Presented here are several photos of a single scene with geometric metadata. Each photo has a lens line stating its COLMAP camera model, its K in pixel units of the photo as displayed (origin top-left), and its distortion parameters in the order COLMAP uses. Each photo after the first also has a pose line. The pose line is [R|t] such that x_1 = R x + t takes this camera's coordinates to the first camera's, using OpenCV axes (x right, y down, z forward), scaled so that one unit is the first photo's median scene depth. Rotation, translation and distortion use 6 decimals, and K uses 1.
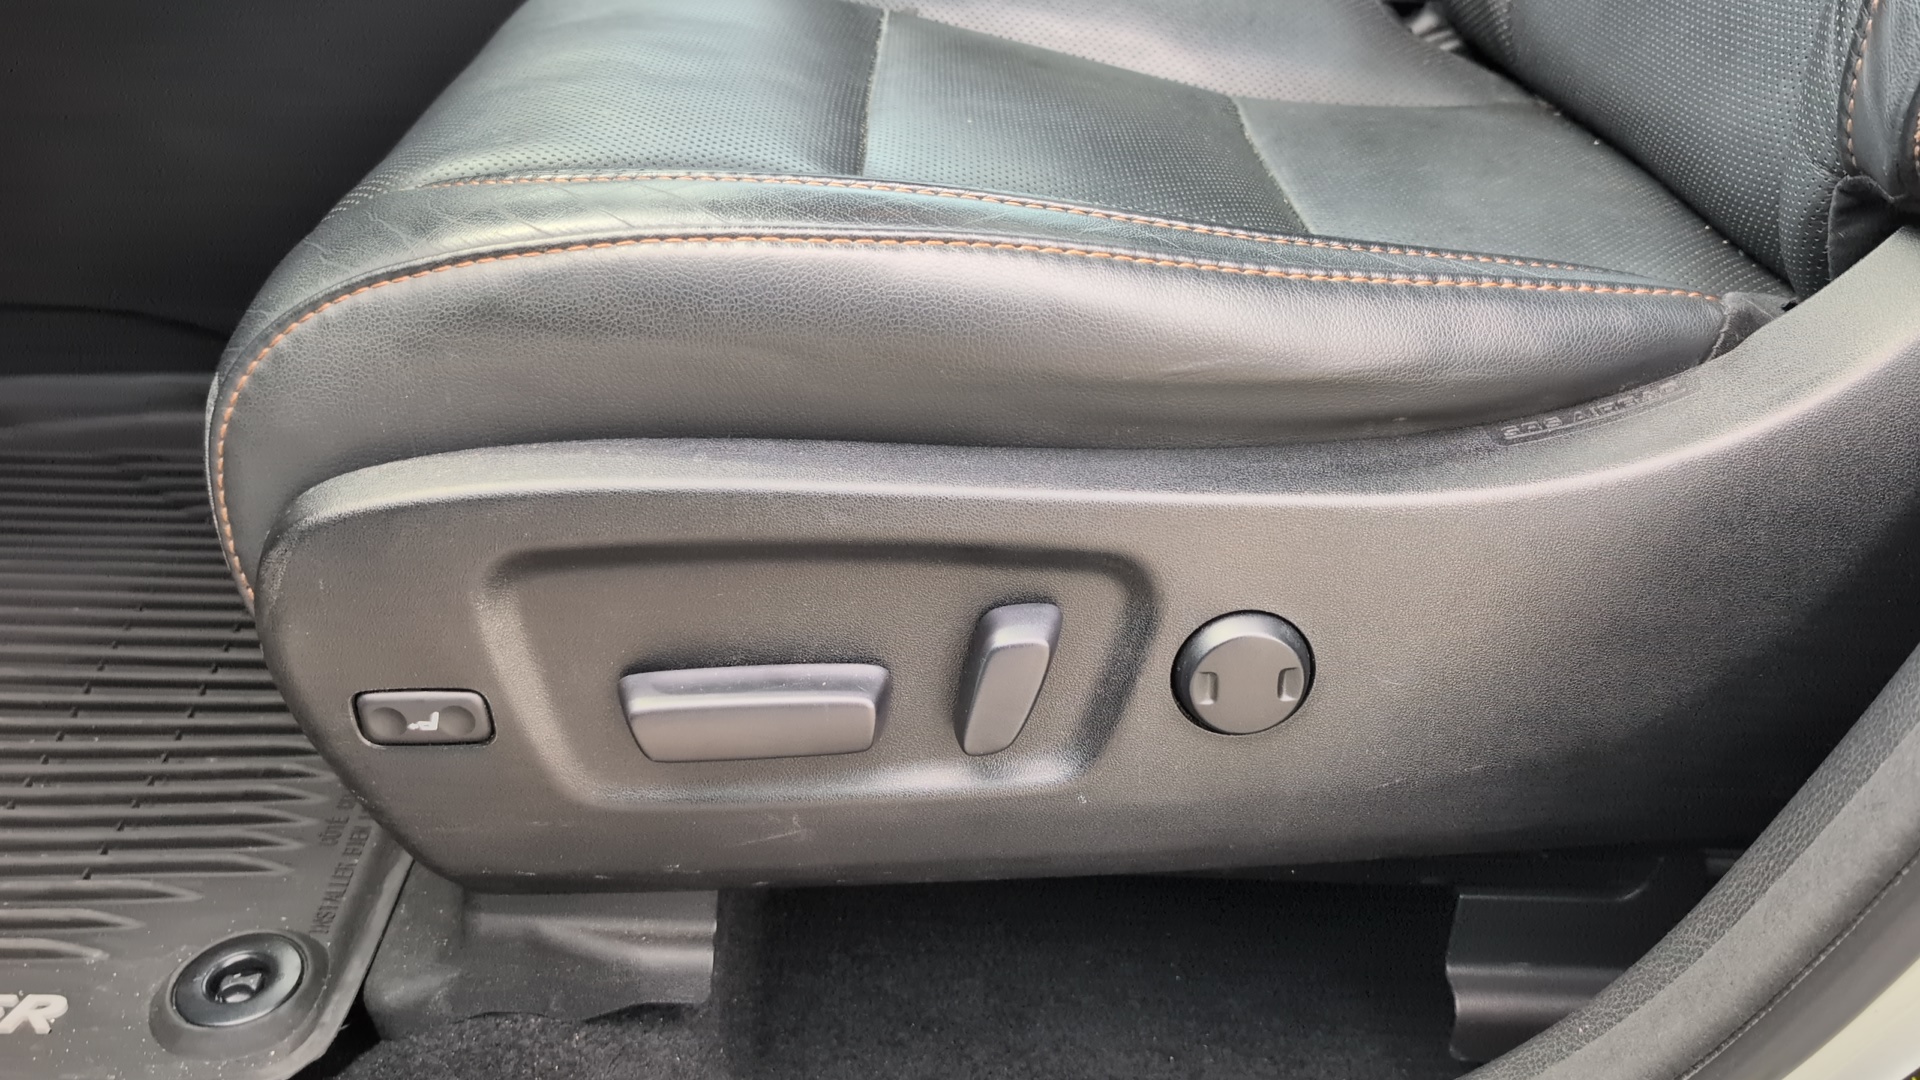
lens RADIAL K [[1585.9, 0, 964.9], [0, 1585.9, 534.1], [0, 0, 1]] dist [0.053820, -0.086778]
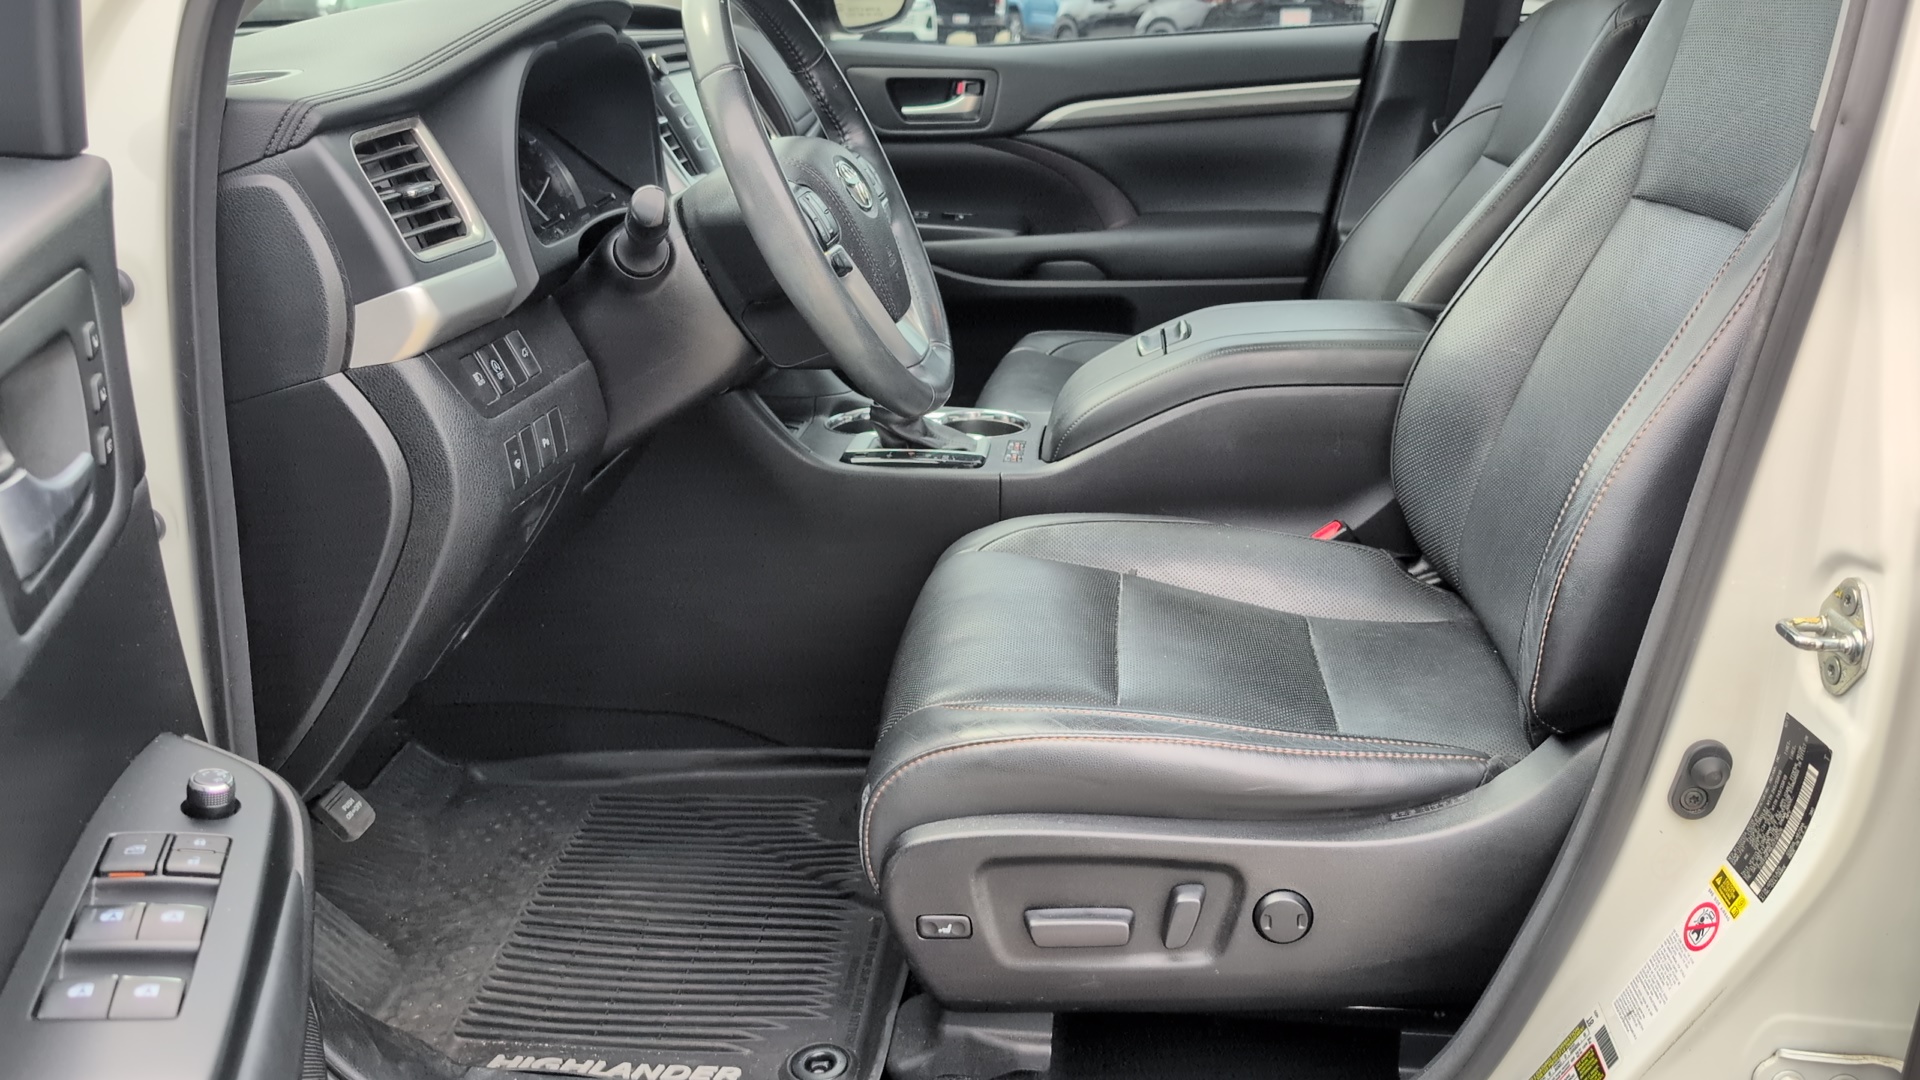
lens RADIAL K [[1585.9, 0, 964.9], [0, 1585.9, 534.1], [0, 0, 1]] dist [0.053820, -0.086778]
pose [[0.992763, -0.004870, -0.119989, -0.010550], [-0.018119, 0.981664, -0.189757, -0.014068], [0.118713, 0.190558, 0.974472, -1.497449]]
